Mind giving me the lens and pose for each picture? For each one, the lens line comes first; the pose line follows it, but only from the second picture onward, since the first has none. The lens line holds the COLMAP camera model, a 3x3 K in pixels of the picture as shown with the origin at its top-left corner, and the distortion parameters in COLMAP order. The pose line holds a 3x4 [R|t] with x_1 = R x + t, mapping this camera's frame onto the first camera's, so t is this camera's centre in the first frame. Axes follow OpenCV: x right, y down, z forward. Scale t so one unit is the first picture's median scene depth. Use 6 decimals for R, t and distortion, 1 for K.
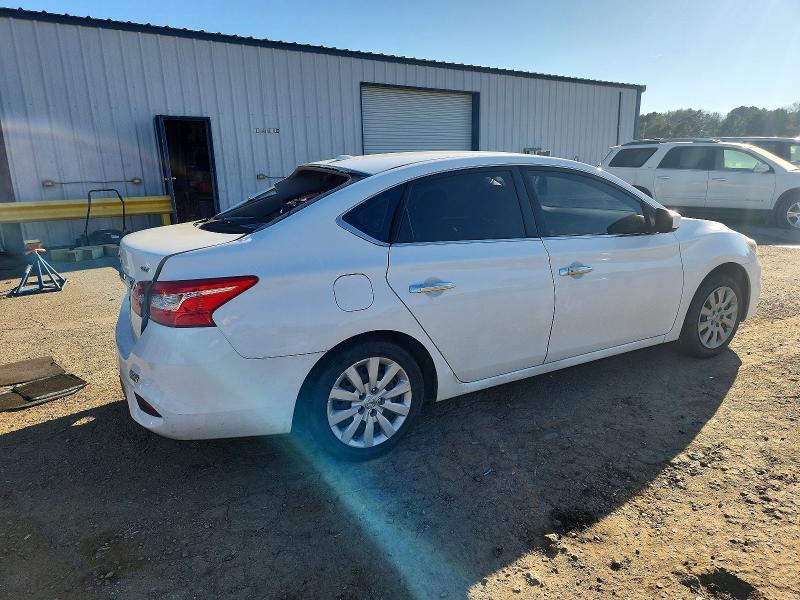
lens RADIAL K [[575.6, 0, 400.0], [0, 575.6, 300.0], [0, 0, 1]] dist [0.054165, 0.001737]
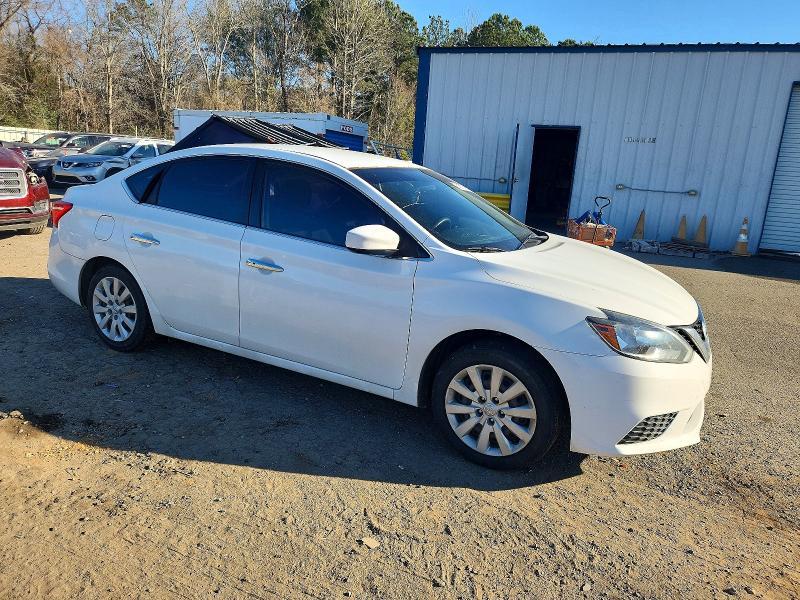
lens RADIAL K [[540.8, 0, 400.0], [0, 540.8, 300.0], [0, 0, 1]] dist [0.002472, 0.003009]
pose [[0.524470, 0.260156, -0.810709, 0.573895], [-0.265533, 0.954664, 0.134570, -0.086775], [0.808964, 0.144693, 0.569773, 0.329869]]
